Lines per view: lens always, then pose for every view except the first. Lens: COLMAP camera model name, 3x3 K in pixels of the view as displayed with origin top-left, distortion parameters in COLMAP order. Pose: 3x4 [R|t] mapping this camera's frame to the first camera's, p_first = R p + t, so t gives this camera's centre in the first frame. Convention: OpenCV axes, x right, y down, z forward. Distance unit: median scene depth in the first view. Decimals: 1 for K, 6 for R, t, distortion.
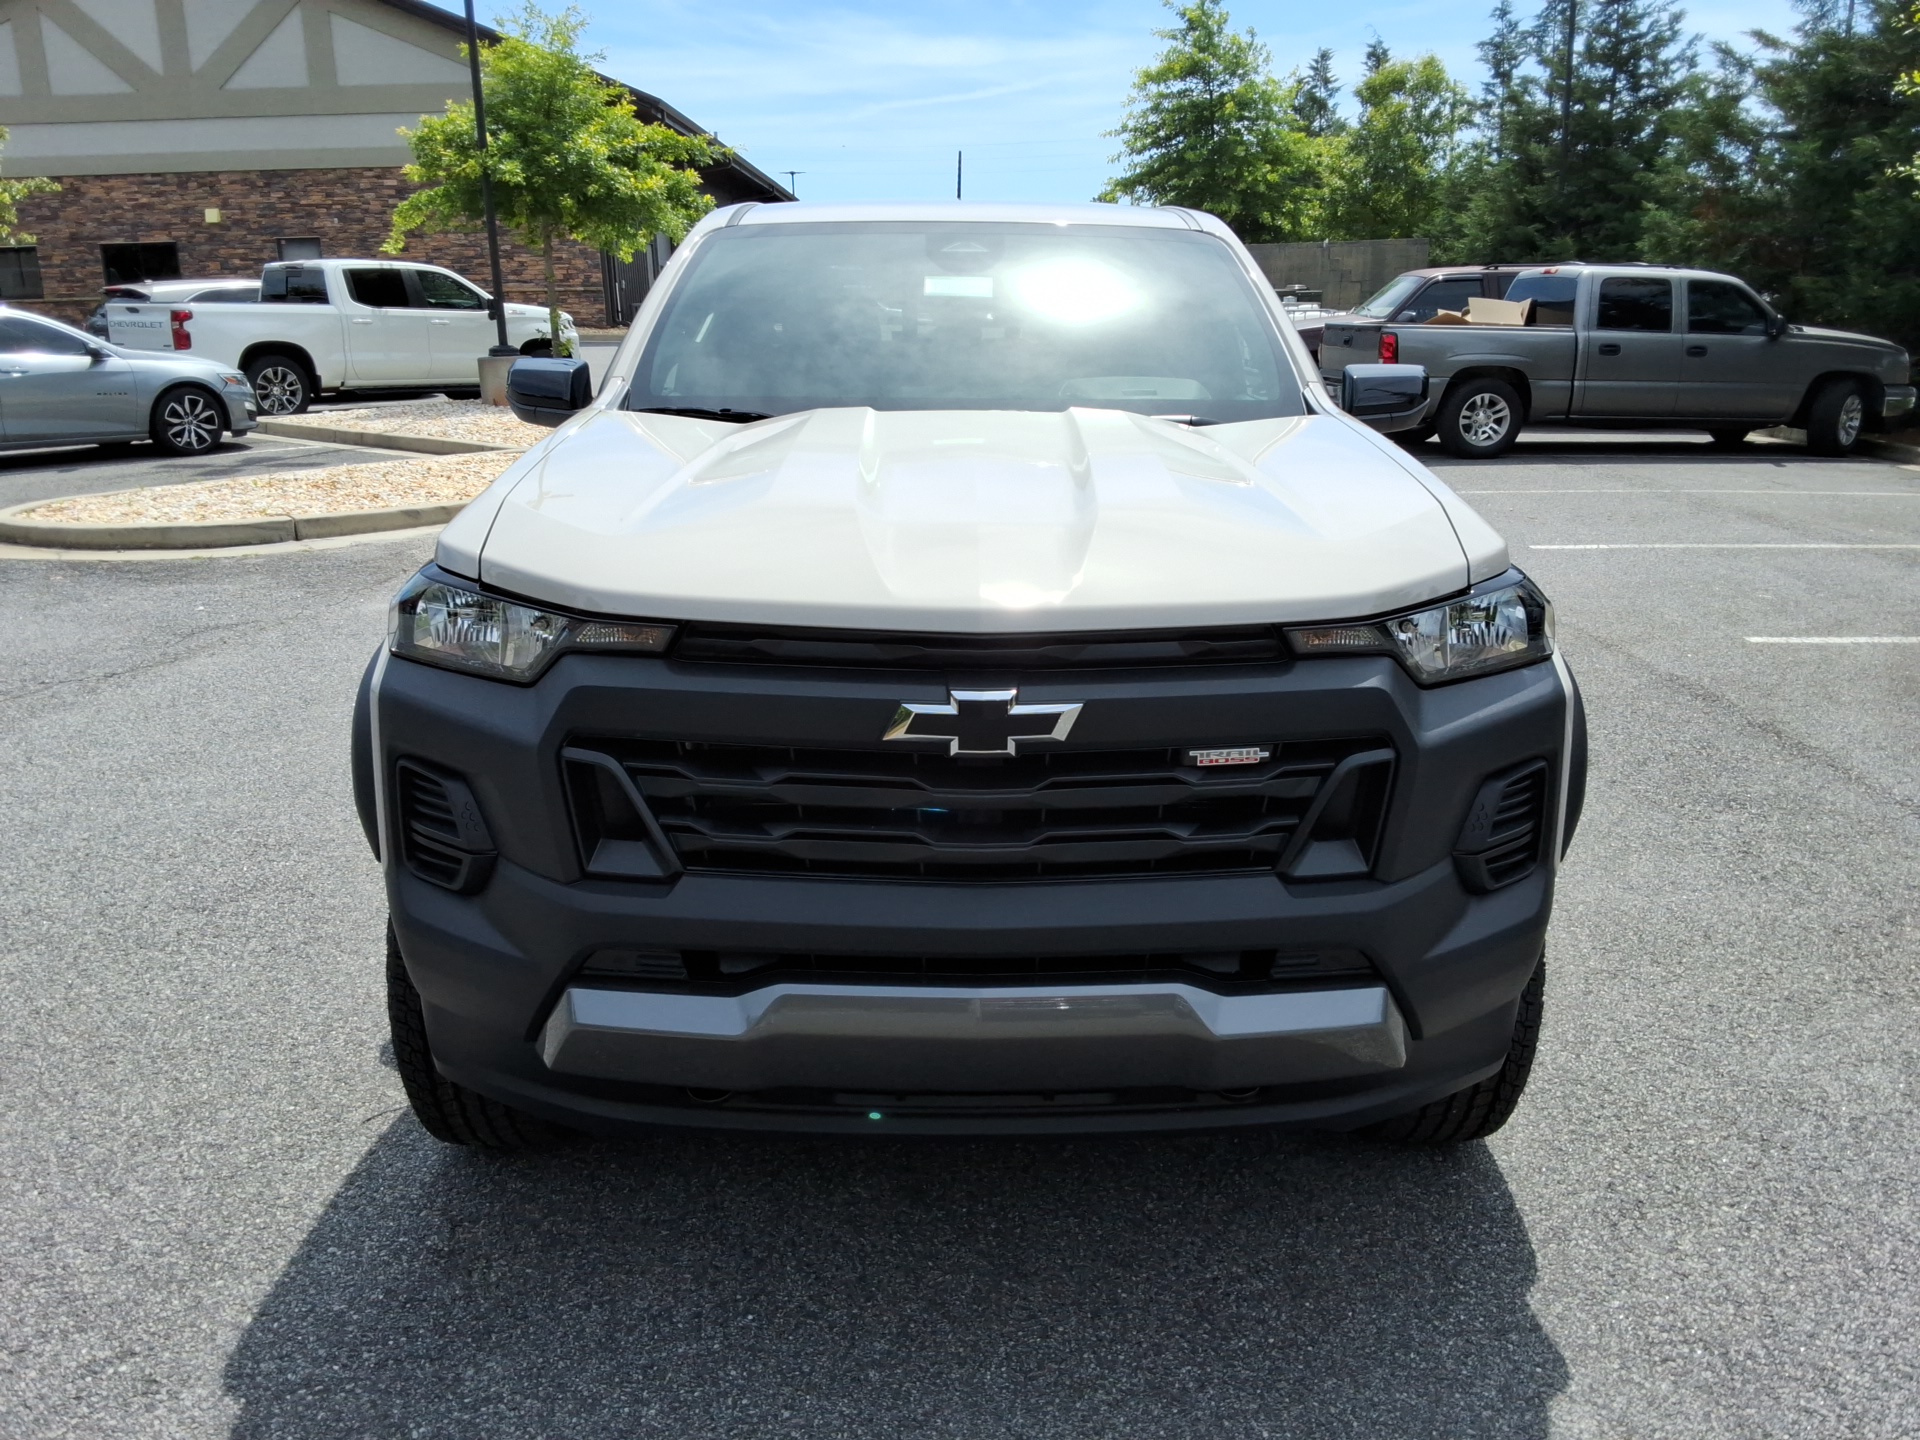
lens RADIAL K [[1566.4, 0, 983.0], [0, 1566.4, 698.7], [0, 0, 1]] dist [0.080616, -0.127363]
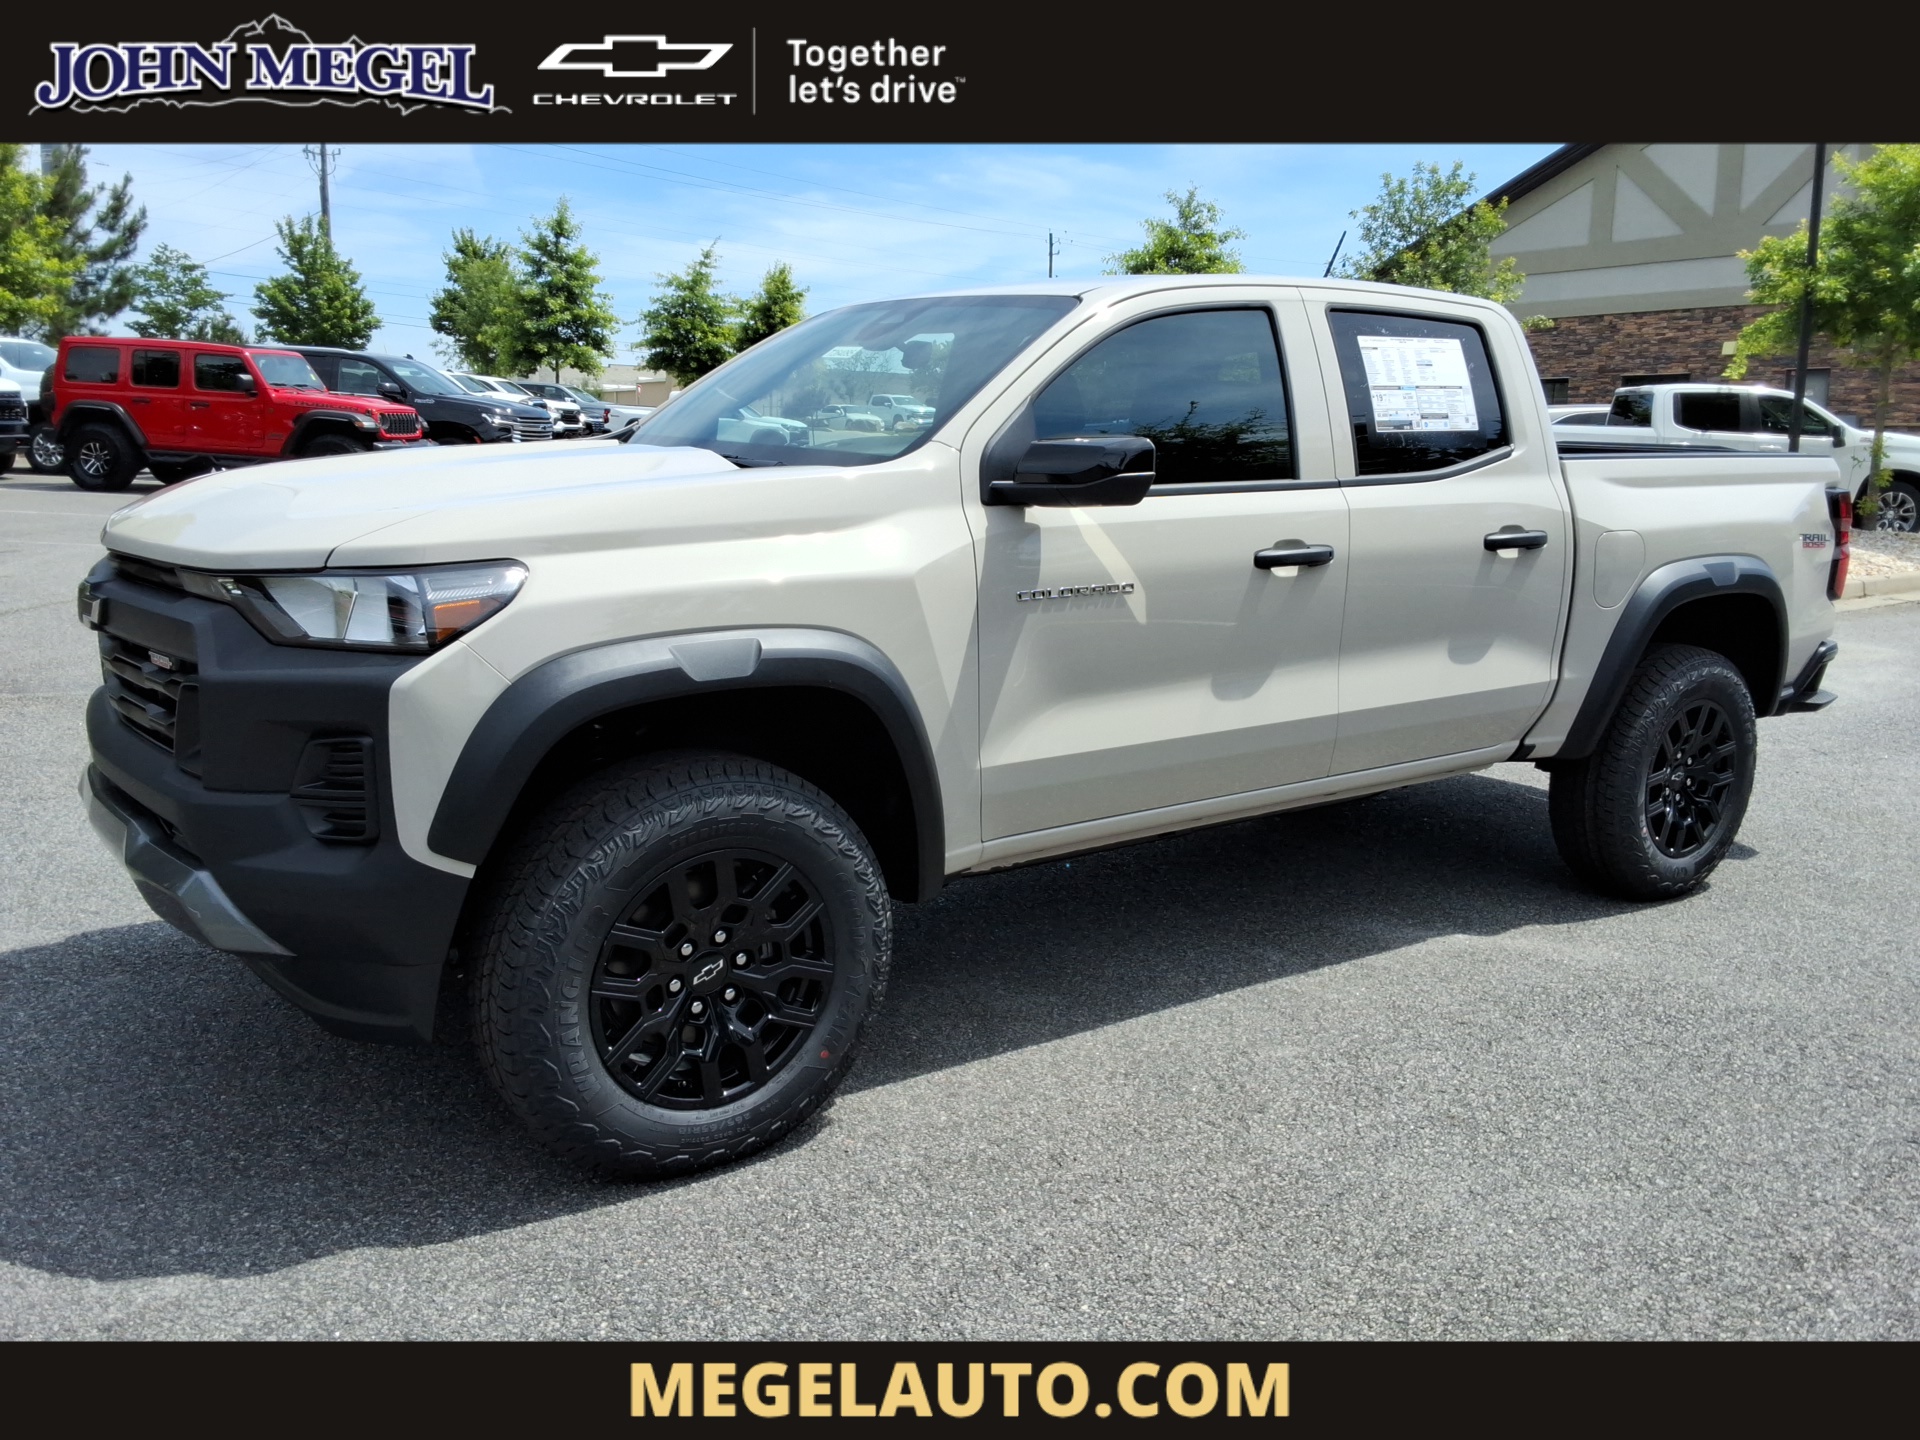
lens RADIAL K [[1548.5, 0, 959.4], [0, 1548.5, 719.5], [0, 0, 1]] dist [0.099612, -0.142935]
pose [[0.563915, 0.174543, -0.807177, 1.183174], [-0.229338, 0.972063, 0.049977, -0.099442], [0.793350, 0.156933, 0.588190, 0.551921]]
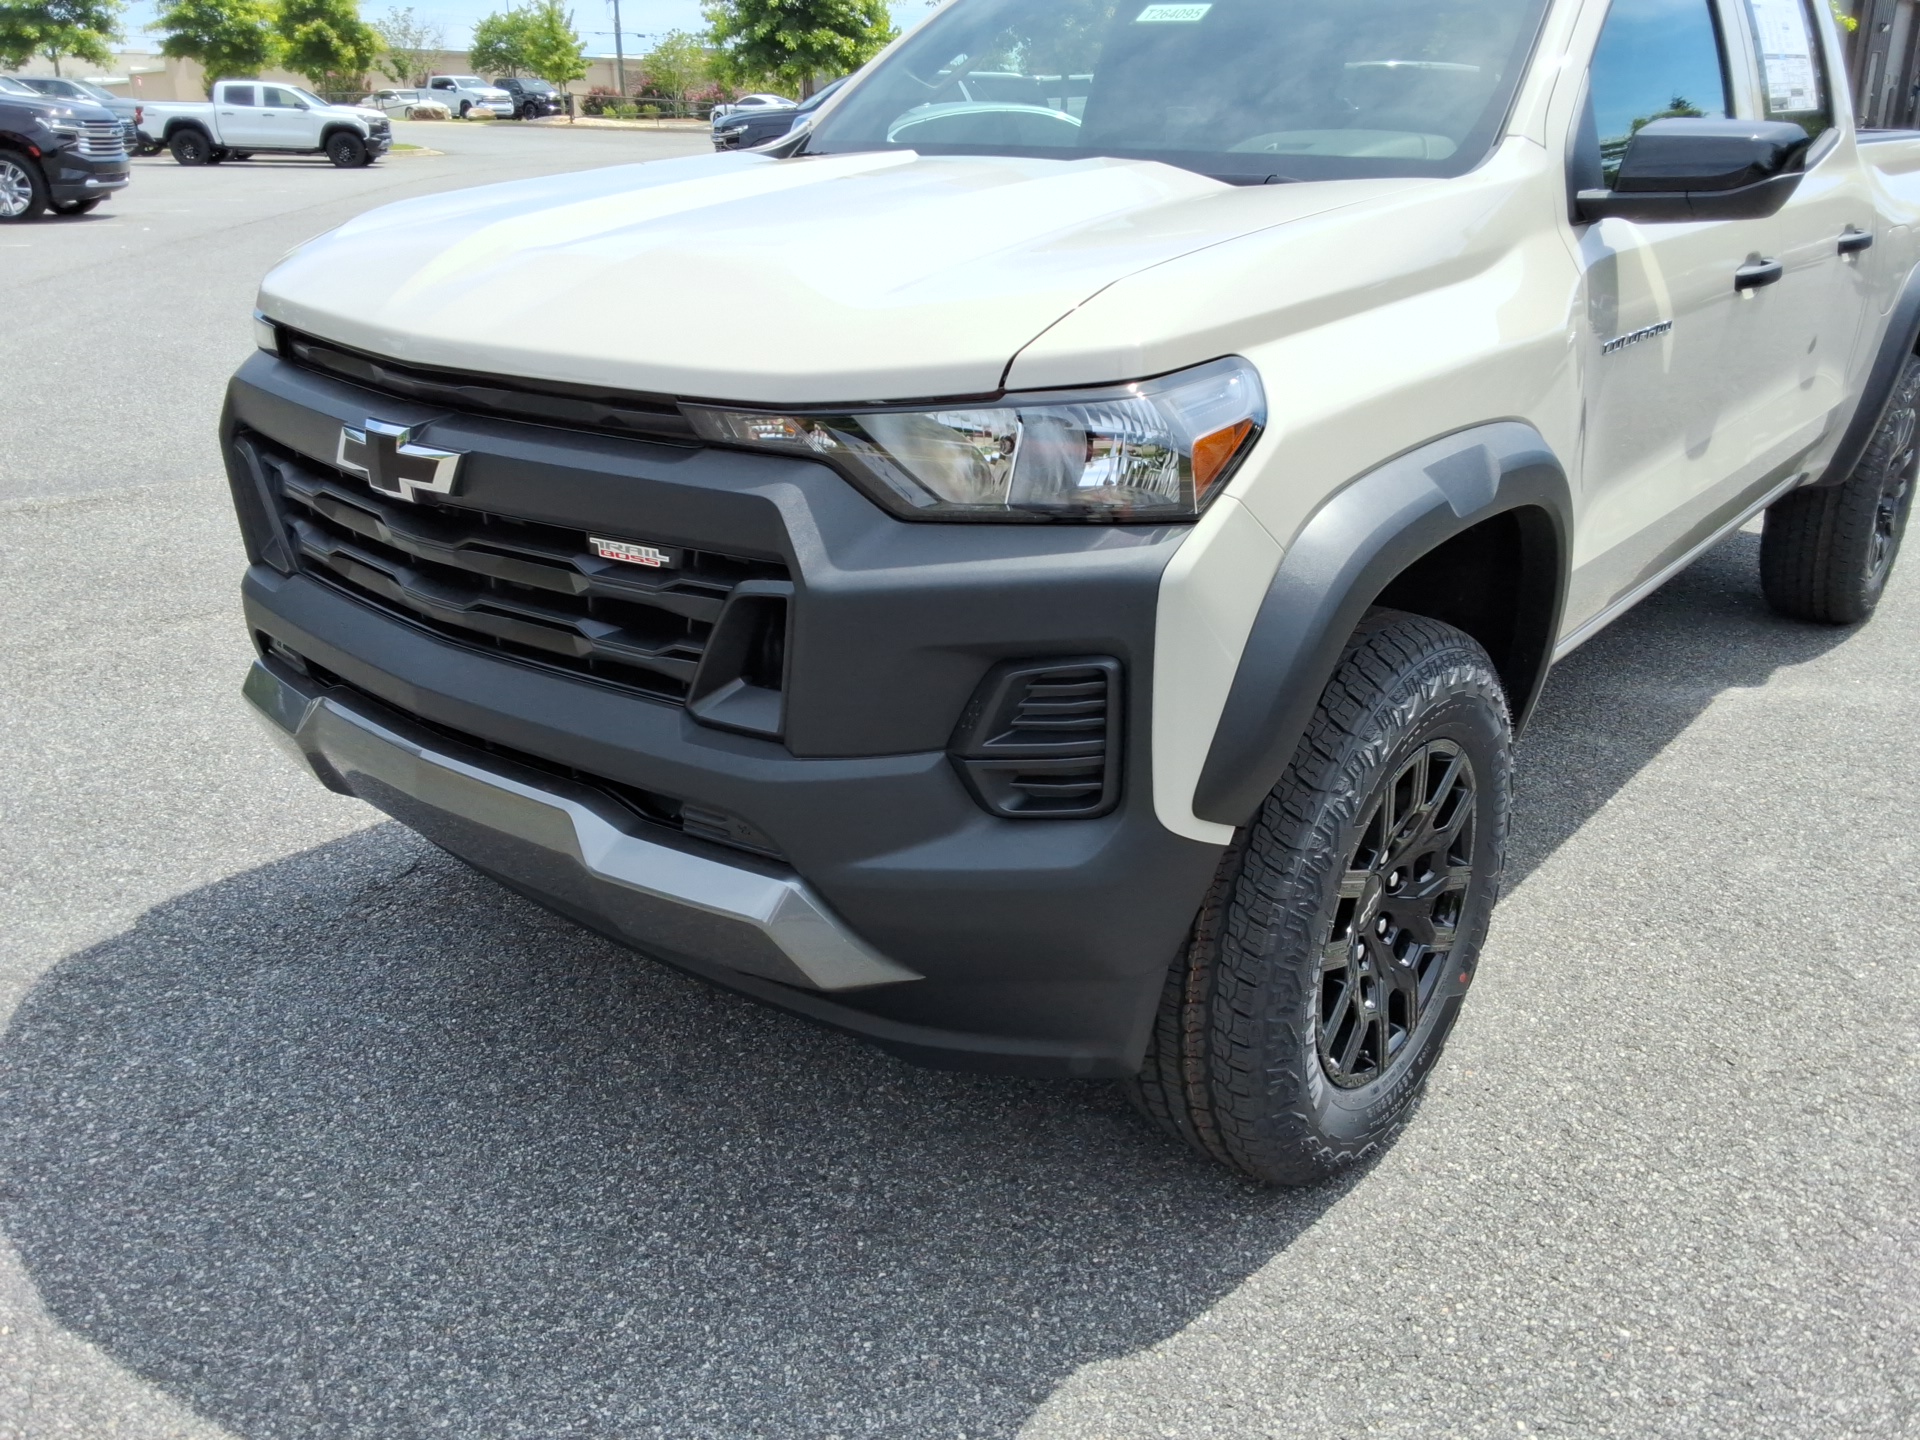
lens RADIAL K [[1548.5, 0, 959.4], [0, 1548.5, 719.5], [0, 0, 1]] dist [0.099612, -0.142935]
pose [[0.766159, 0.239114, -0.596510, 0.579631], [-0.166537, 0.970368, 0.175076, -0.036492], [0.620698, -0.034795, 0.783278, 0.335971]]
